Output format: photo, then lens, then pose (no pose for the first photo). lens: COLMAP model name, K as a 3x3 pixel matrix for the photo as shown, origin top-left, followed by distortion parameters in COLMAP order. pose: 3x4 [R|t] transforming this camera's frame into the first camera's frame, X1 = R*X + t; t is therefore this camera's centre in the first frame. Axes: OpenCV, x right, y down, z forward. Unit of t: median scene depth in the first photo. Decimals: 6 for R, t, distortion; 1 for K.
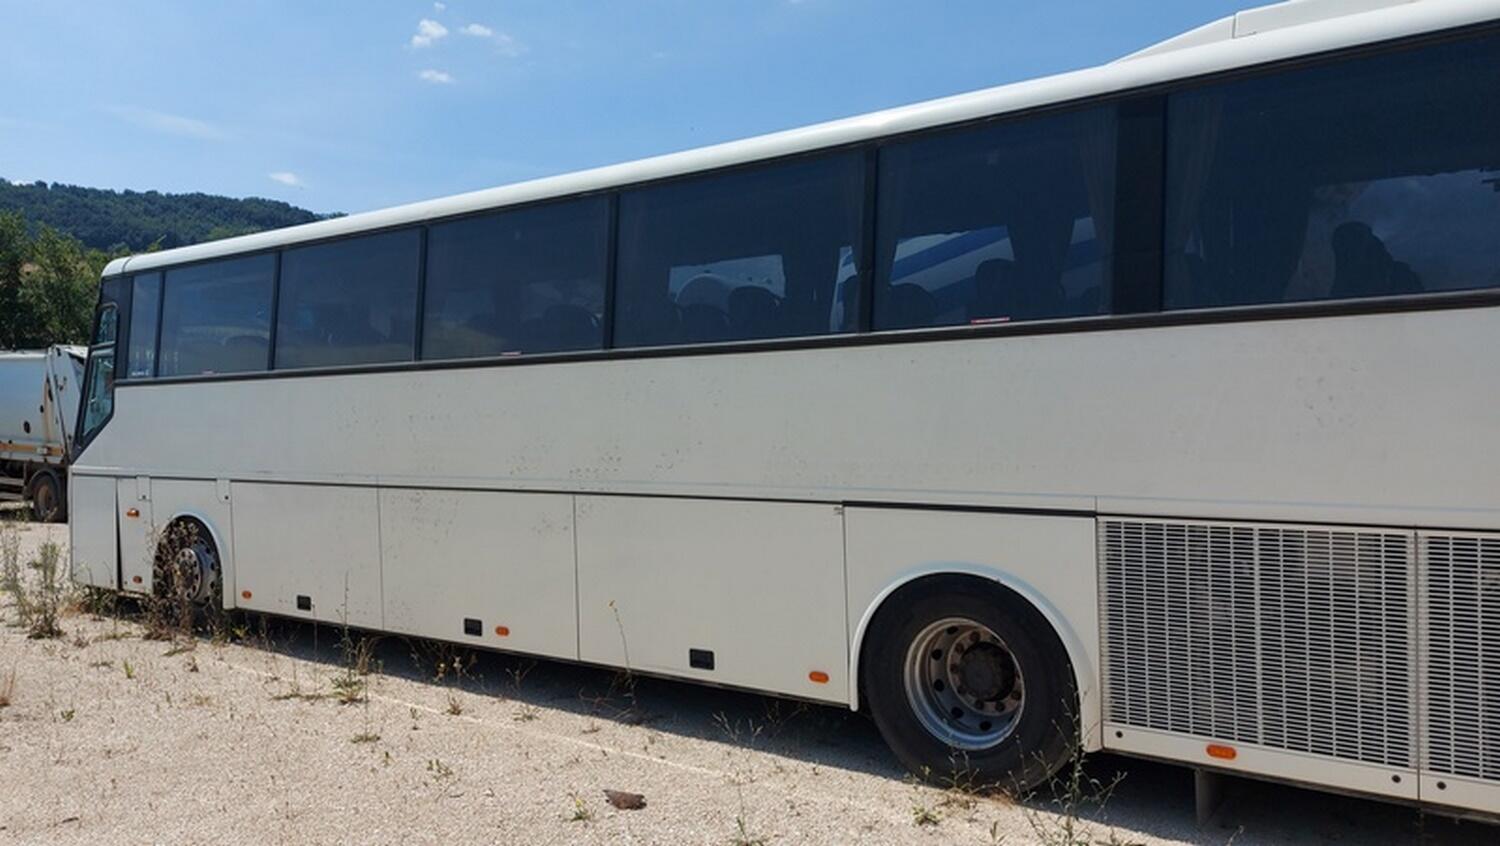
lens RADIAL K [[962.4, 0, 750.0], [0, 962.4, 423.0], [0, 0, 1]] dist [-0.000331, -0.044925]
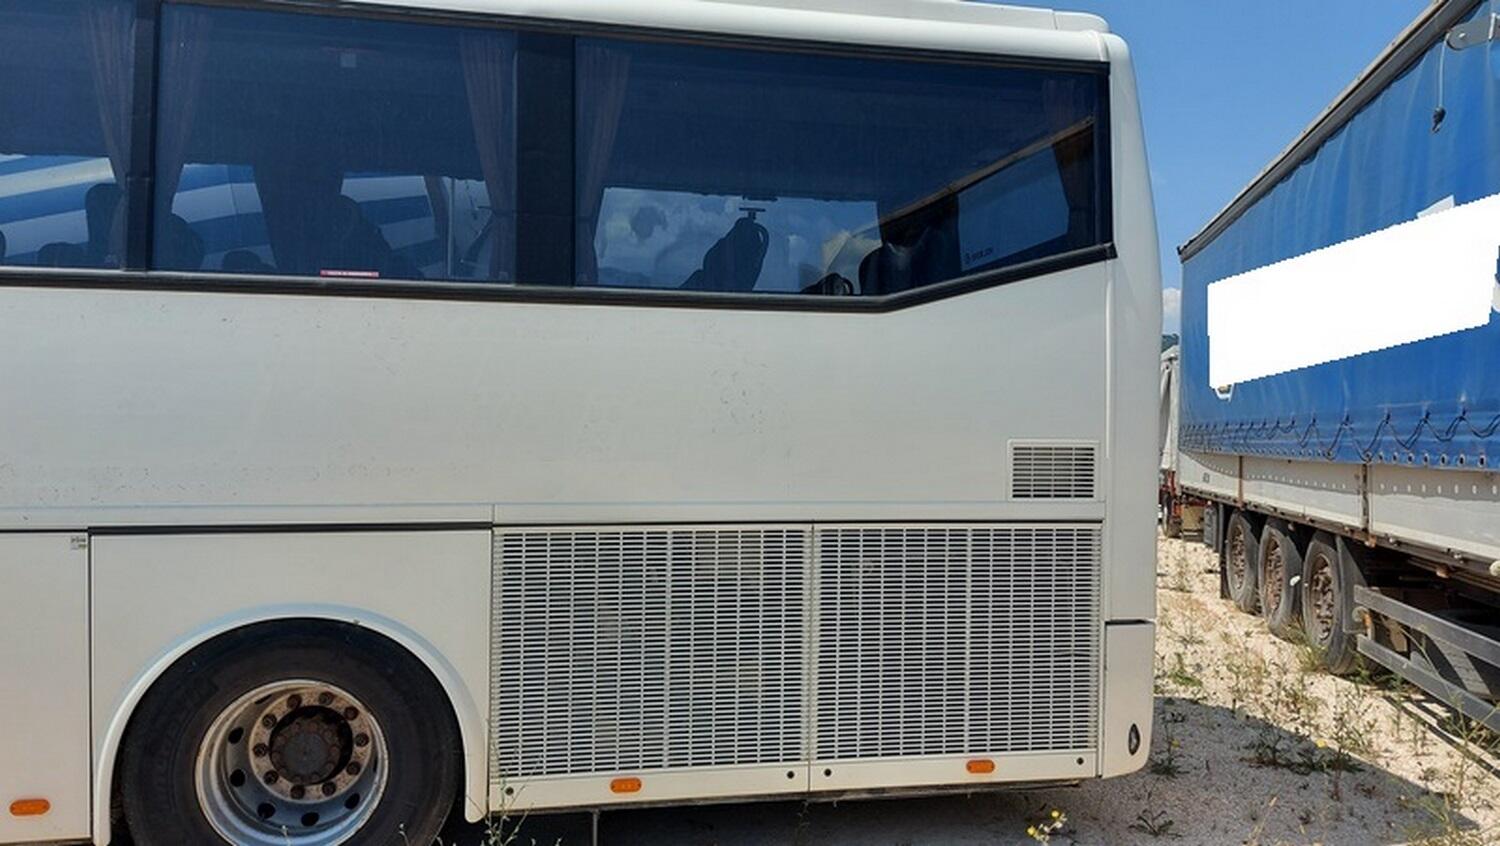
lens RADIAL K [[1028.6, 0, 750.0], [0, 1028.6, 423.0], [0, 0, 1]] dist [-0.006143, -0.004347]
pose [[0.688931, 0.017943, 0.724605, -0.118901], [-0.013952, 0.999837, -0.011493, 0.015023], [-0.724693, -0.002192, 0.689068, 0.241051]]
